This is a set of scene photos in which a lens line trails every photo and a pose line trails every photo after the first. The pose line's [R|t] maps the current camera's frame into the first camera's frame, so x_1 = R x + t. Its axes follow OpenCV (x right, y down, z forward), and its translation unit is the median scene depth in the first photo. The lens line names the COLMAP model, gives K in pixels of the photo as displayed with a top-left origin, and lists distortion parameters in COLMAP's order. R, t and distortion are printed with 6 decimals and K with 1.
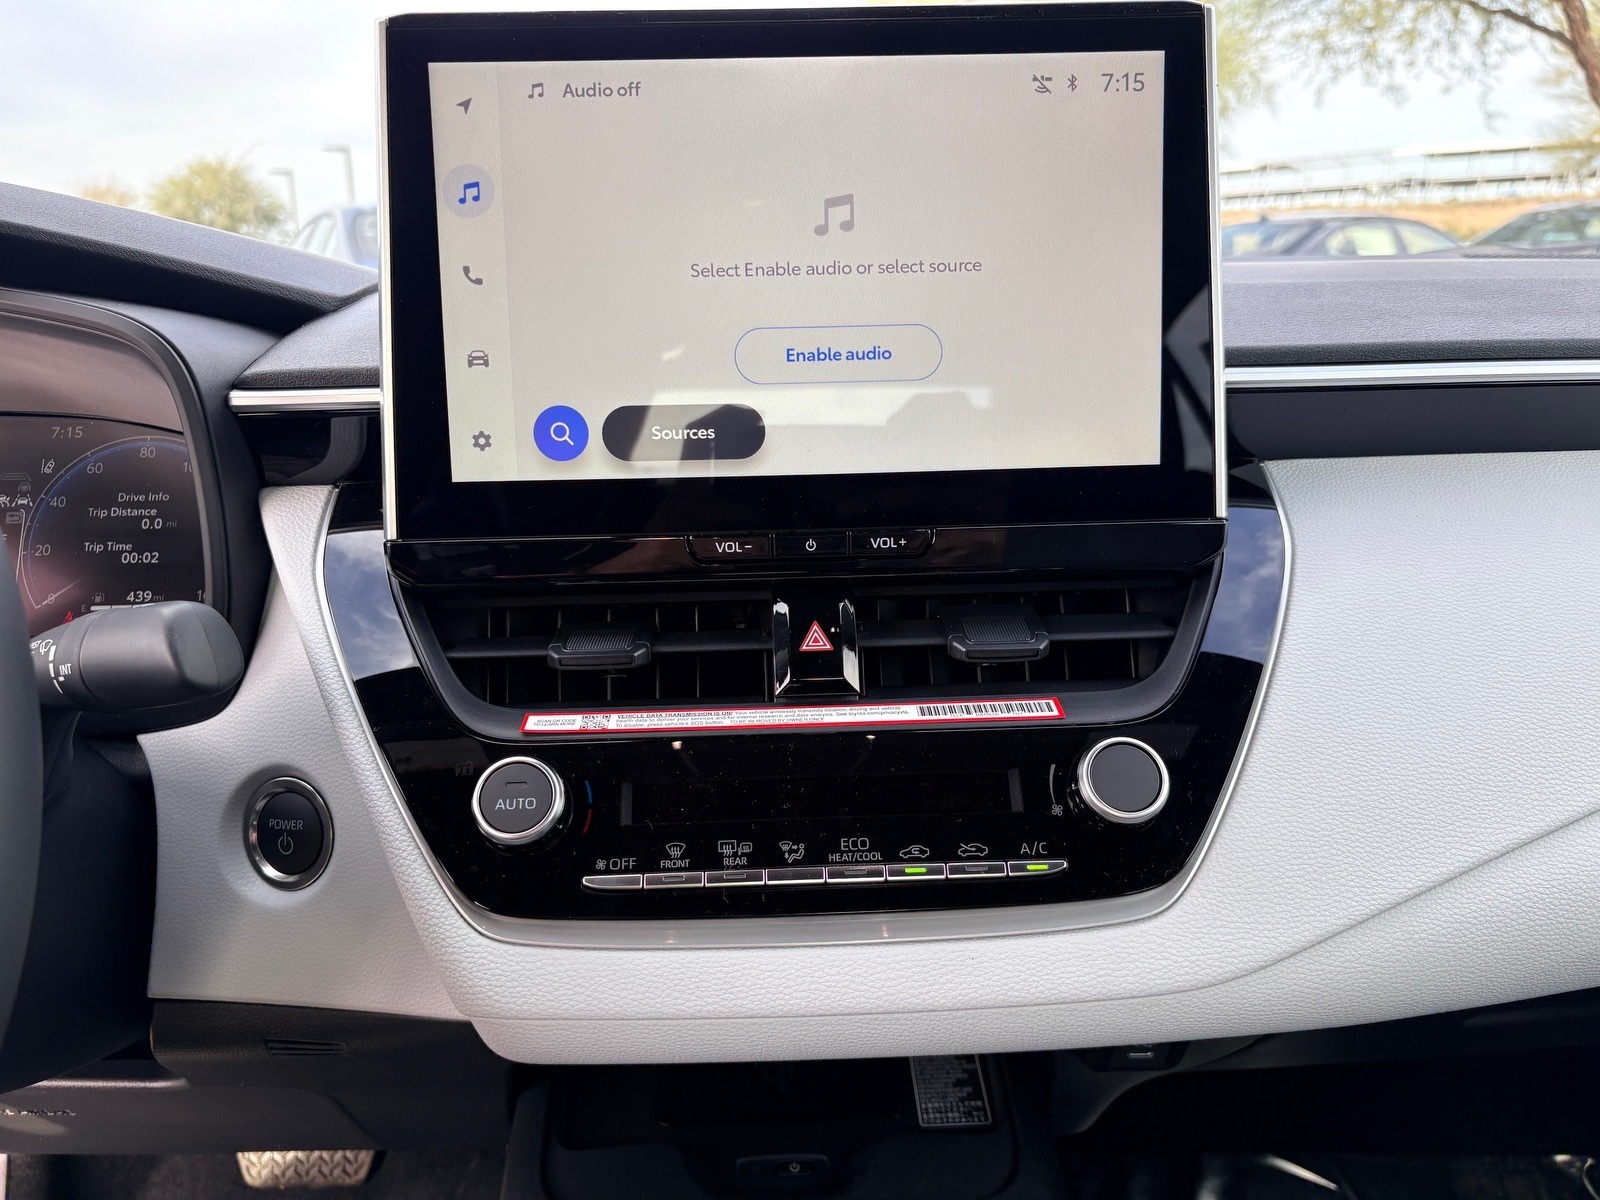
lens RADIAL K [[1214.2, 0, 800.8], [0, 1214.2, 595.6], [0, 0, 1]] dist [0.035739, -0.037182]
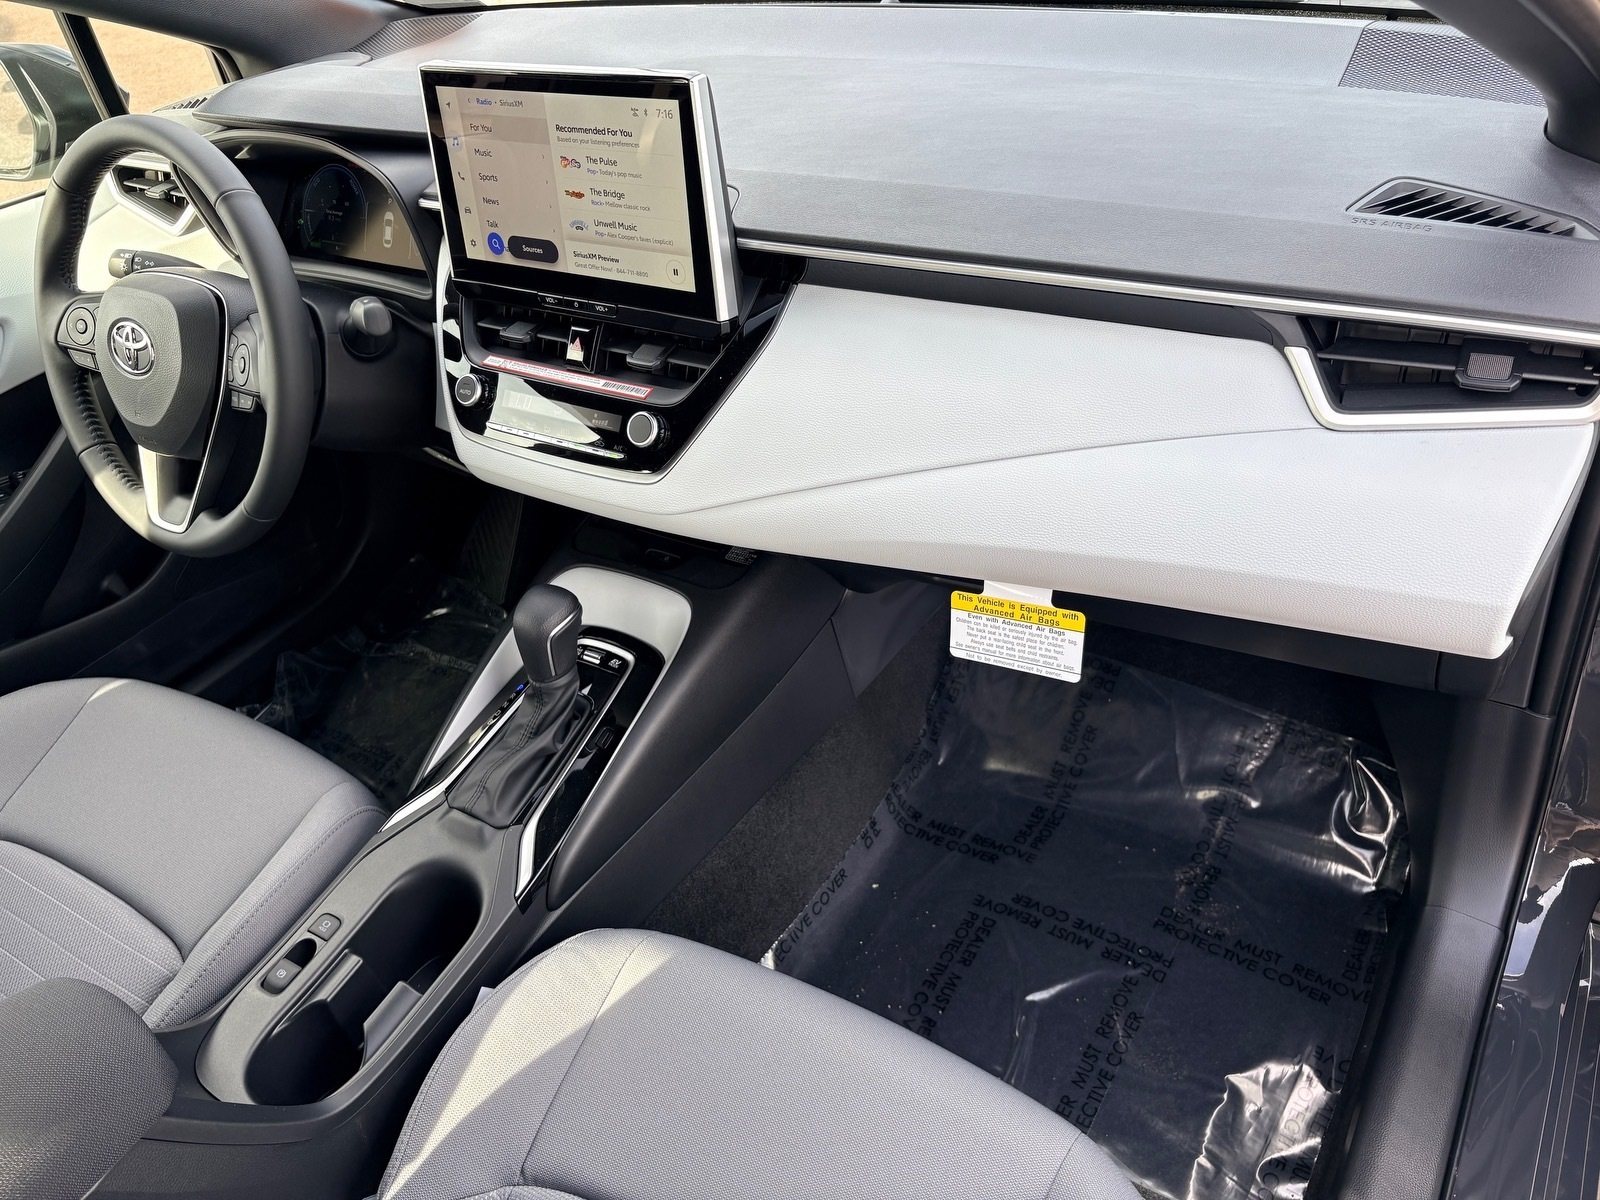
lens RADIAL K [[1214.2, 0, 791.6], [0, 1214.2, 605.1], [0, 0, 1]] dist [0.035739, -0.037182]
pose [[0.826970, 0.278231, -0.488577, 1.684450], [-0.038928, 0.895223, 0.443914, -0.590571], [0.560896, -0.348085, 0.751154, -0.759121]]
